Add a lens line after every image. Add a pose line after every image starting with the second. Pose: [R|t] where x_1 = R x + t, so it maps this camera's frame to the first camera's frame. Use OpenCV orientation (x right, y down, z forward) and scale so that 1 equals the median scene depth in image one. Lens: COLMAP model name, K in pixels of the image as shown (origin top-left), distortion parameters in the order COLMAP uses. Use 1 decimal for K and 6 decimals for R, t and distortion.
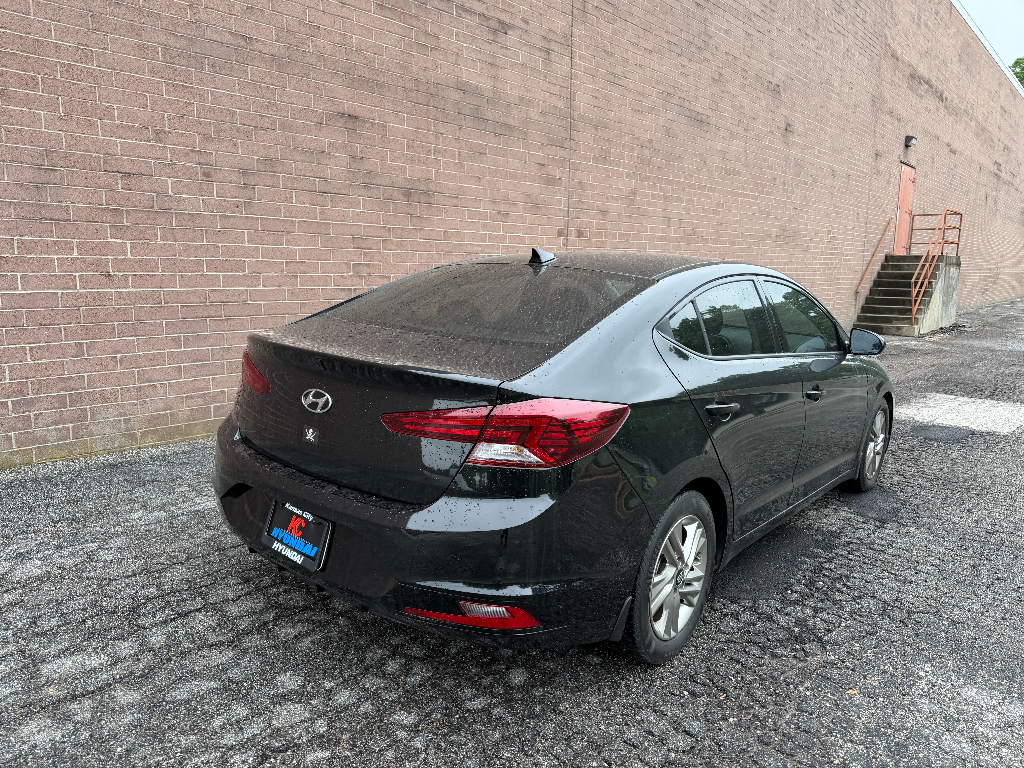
lens RADIAL K [[720.0, 0, 506.3], [0, 720.0, 392.9], [0, 0, 1]] dist [0.013989, -0.030715]
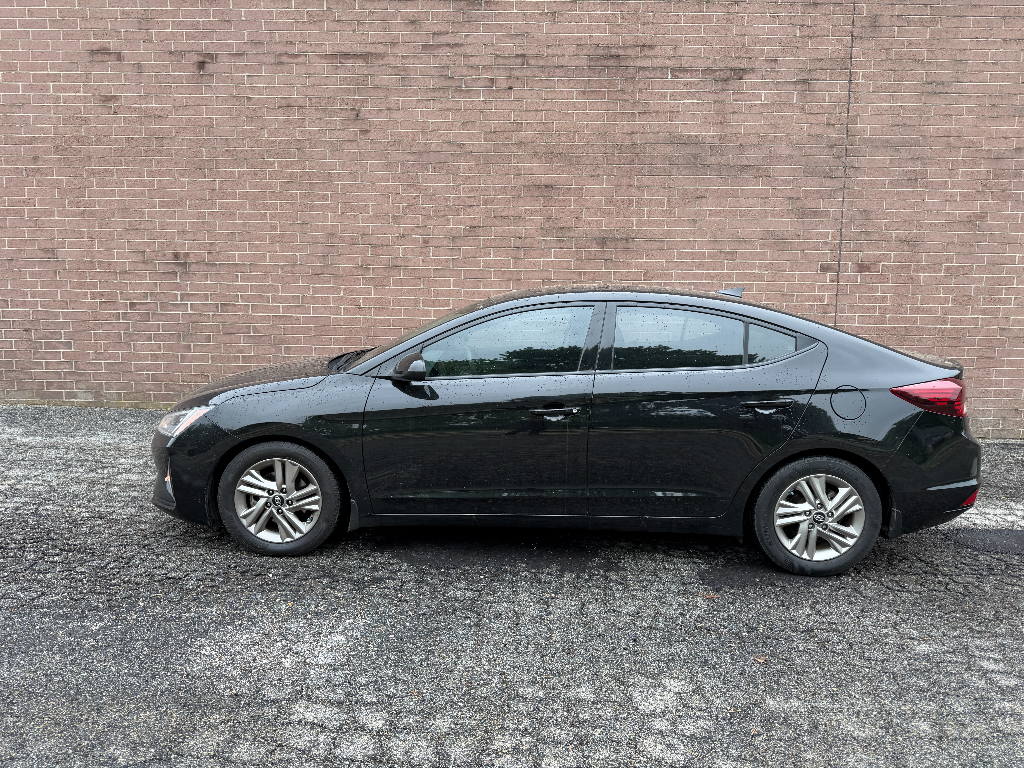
lens RADIAL K [[720.0, 0, 503.4], [0, 720.0, 387.2], [0, 0, 1]] dist [0.013989, -0.030715]
pose [[0.646165, 0.080118, -0.758981, 0.652783], [-0.138933, 0.990206, -0.013756, -0.005906], [0.750446, 0.114336, 0.650967, 0.147413]]
